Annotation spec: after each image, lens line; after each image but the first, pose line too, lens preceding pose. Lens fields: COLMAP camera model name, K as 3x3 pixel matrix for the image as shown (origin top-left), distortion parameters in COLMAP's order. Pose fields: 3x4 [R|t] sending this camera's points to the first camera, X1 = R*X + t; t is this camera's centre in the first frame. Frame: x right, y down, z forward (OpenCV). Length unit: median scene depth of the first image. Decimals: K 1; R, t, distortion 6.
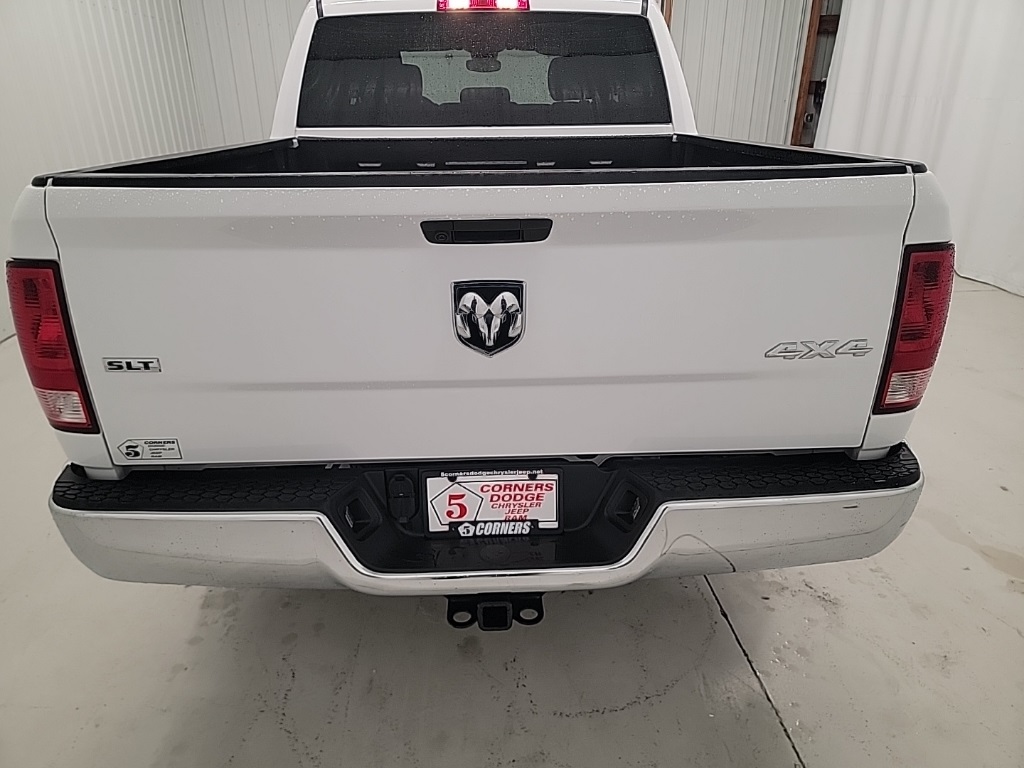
lens RADIAL K [[721.5, 0, 502.9], [0, 721.5, 367.9], [0, 0, 1]] dist [0.070788, -0.051669]
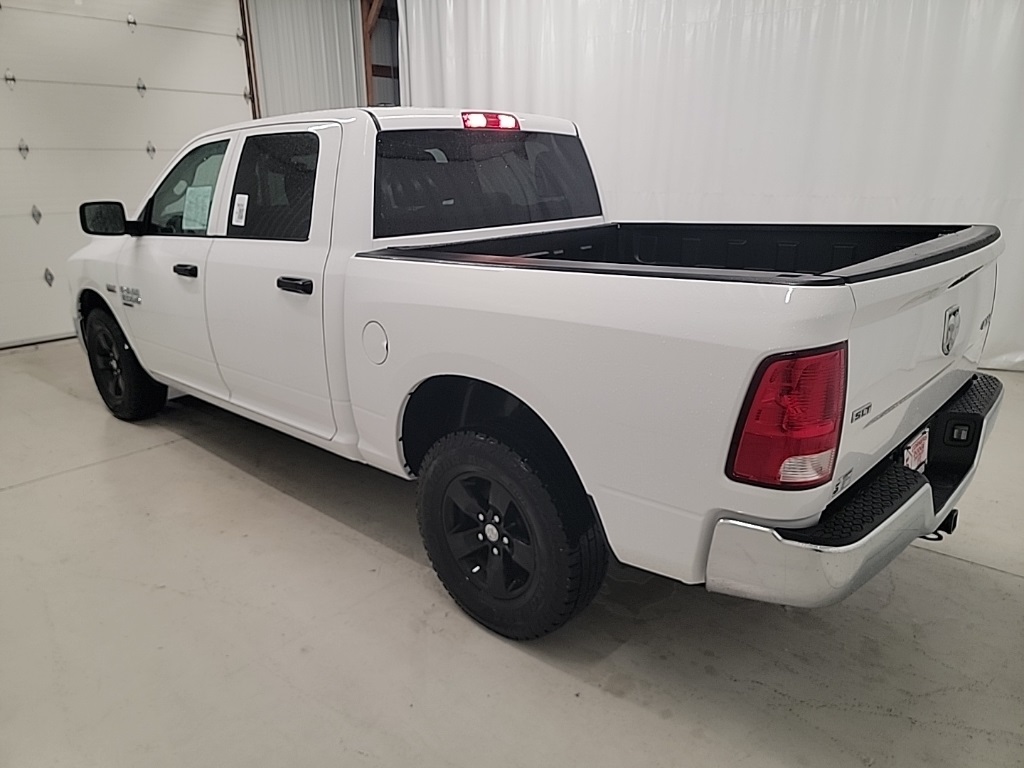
lens RADIAL K [[721.5, 0, 504.8], [0, 721.5, 377.0], [0, 0, 1]] dist [0.070788, -0.051669]
pose [[0.698543, -0.203711, 0.685959, -1.627146], [0.269289, 0.962988, 0.011751, -0.224990], [-0.662964, 0.176512, 0.727545, 0.417510]]
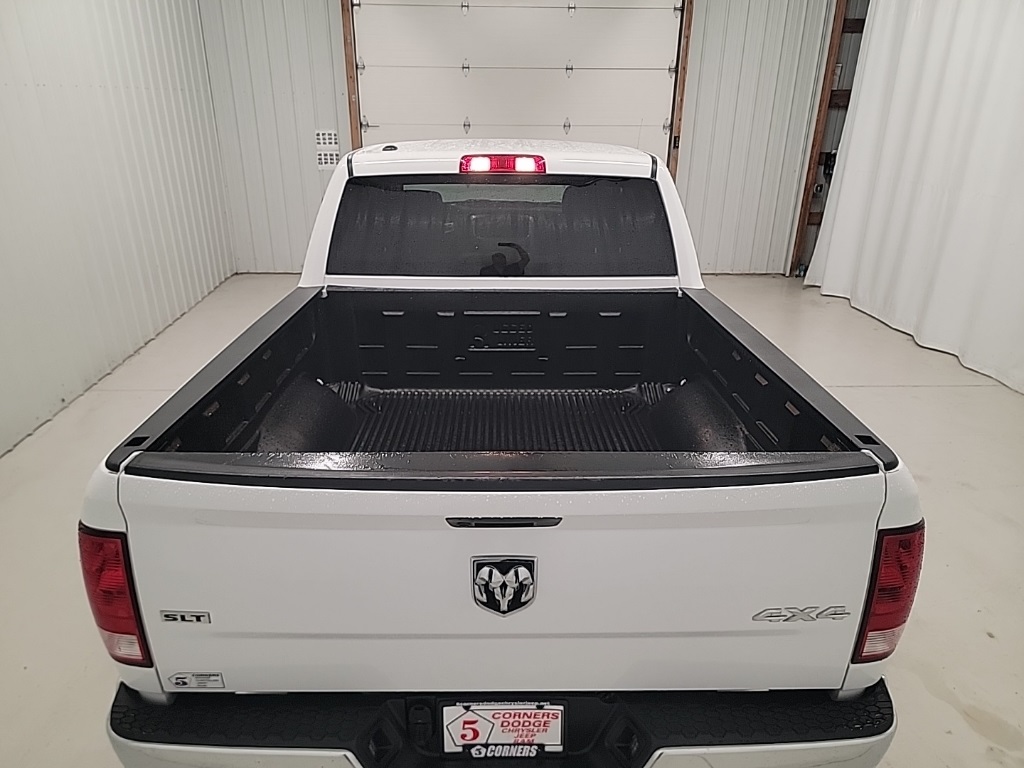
lens RADIAL K [[721.5, 0, 502.6], [0, 721.5, 377.5], [0, 0, 1]] dist [0.070788, -0.051669]
pose [[0.999680, 0.021447, -0.013420, -0.011399], [-0.021546, 0.999741, -0.007302, -0.335759], [0.013260, 0.007589, 0.999883, -0.109599]]
